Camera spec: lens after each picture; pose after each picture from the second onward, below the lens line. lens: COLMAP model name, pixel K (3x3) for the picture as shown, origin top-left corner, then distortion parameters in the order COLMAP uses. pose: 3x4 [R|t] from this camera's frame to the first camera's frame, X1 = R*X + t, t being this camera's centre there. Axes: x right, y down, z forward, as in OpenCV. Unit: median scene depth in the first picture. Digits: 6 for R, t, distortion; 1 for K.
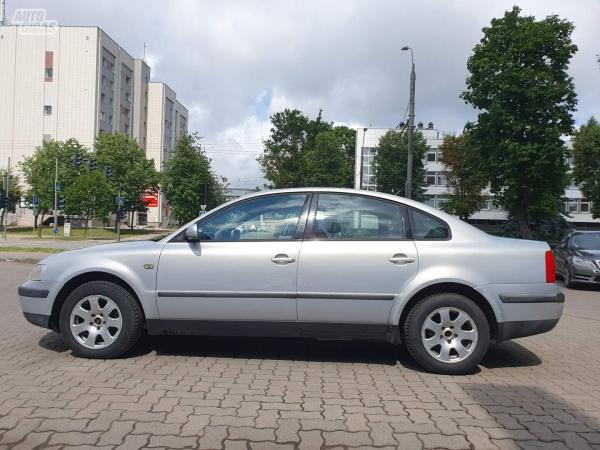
lens RADIAL K [[450.3, 0, 300.0], [0, 450.3, 225.0], [0, 0, 1]] dist [0.019384, 0.003564]
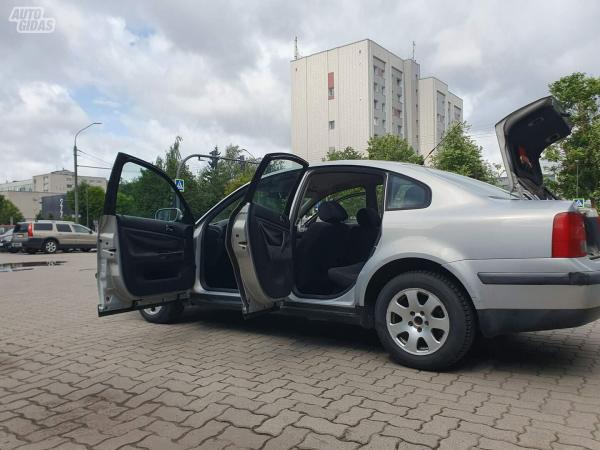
lens RADIAL K [[458.3, 0, 300.0], [0, 458.3, 225.0], [0, 0, 1]] dist [0.029273, 0.002629]
pose [[0.832243, -0.047166, -0.552401, 0.623151], [0.051947, 0.998625, -0.007003, 0.062402], [0.551972, -0.022867, 0.833549, 0.187349]]
